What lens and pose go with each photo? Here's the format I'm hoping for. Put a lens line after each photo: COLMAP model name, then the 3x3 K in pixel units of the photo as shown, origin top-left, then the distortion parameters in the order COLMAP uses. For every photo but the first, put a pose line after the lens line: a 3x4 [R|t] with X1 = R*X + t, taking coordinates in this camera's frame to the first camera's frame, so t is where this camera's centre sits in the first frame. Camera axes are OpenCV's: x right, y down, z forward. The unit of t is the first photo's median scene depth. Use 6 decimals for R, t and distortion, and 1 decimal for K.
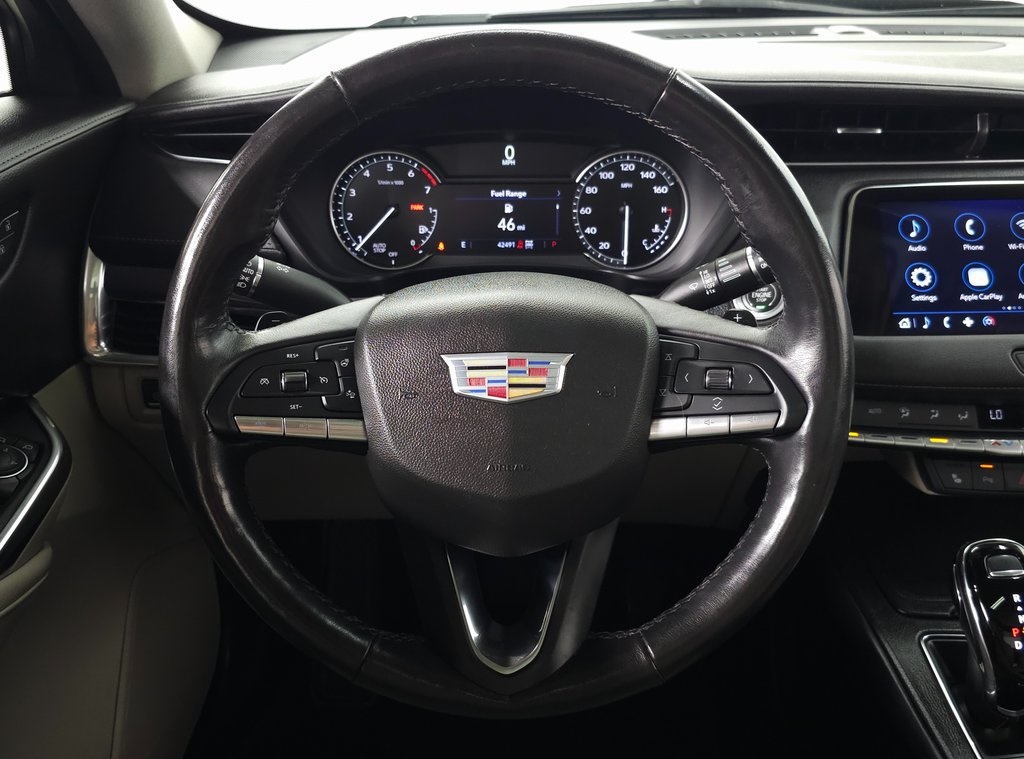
lens RADIAL K [[908.6, 0, 509.6], [0, 908.6, 374.4], [0, 0, 1]] dist [0.059743, -0.092538]
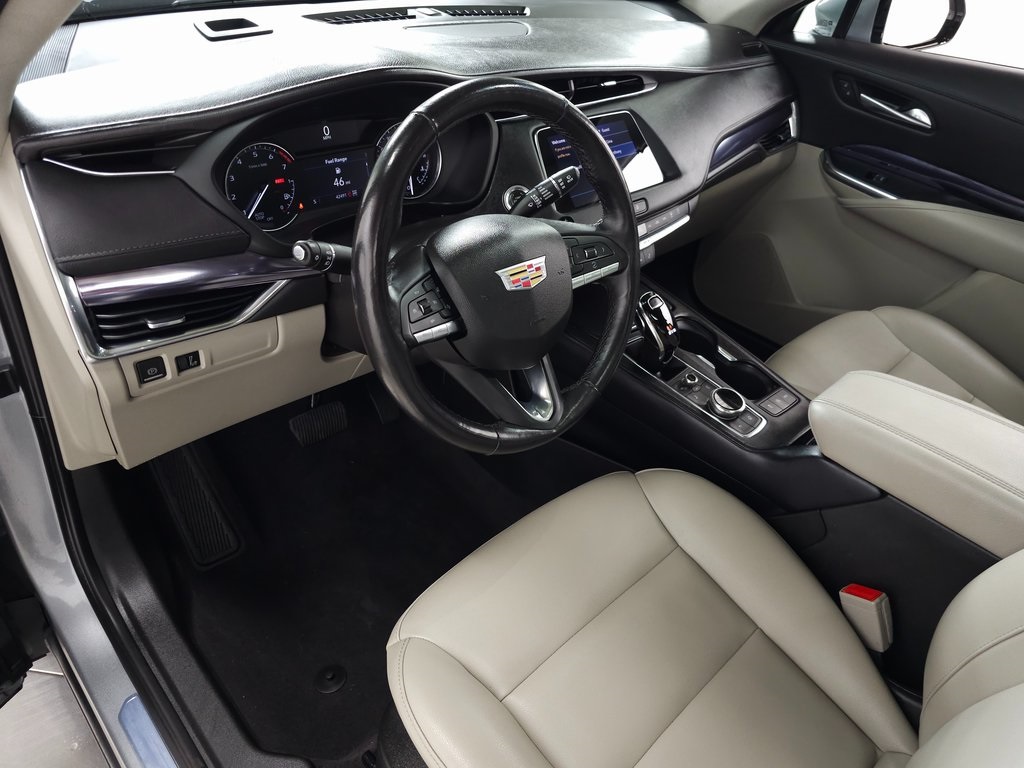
lens RADIAL K [[688.2, 0, 523.2], [0, 688.2, 386.0], [0, 0, 1]] dist [0.052486, -0.053612]
pose [[0.714434, -0.353315, 0.603948, -0.585244], [0.213814, 0.932100, 0.292358, -0.123888], [-0.666234, -0.079738, 0.741467, -0.043374]]
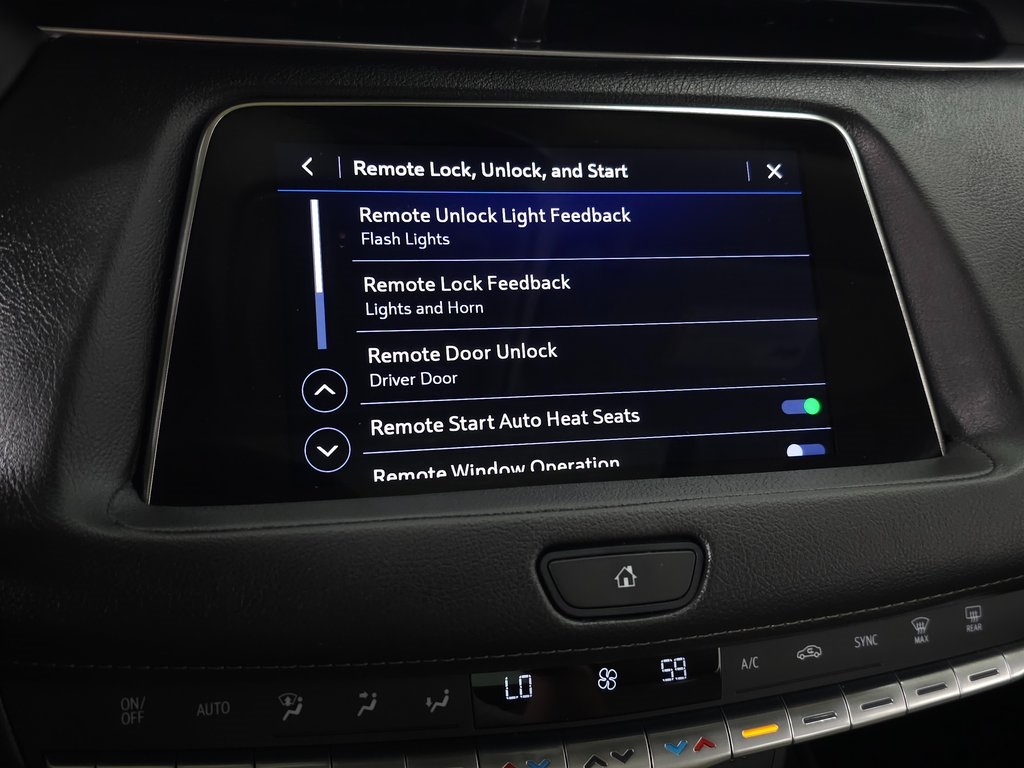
lens RADIAL K [[1013.7, 0, 522.2], [0, 1013.7, 388.7], [0, 0, 1]] dist [0.019646, 0.000000]
pose [[0.969557, -0.026098, 0.243471, 0.353812], [0.000111, 0.994351, 0.106143, -0.114857], [-0.244865, -0.102885, 0.964083, 0.478140]]
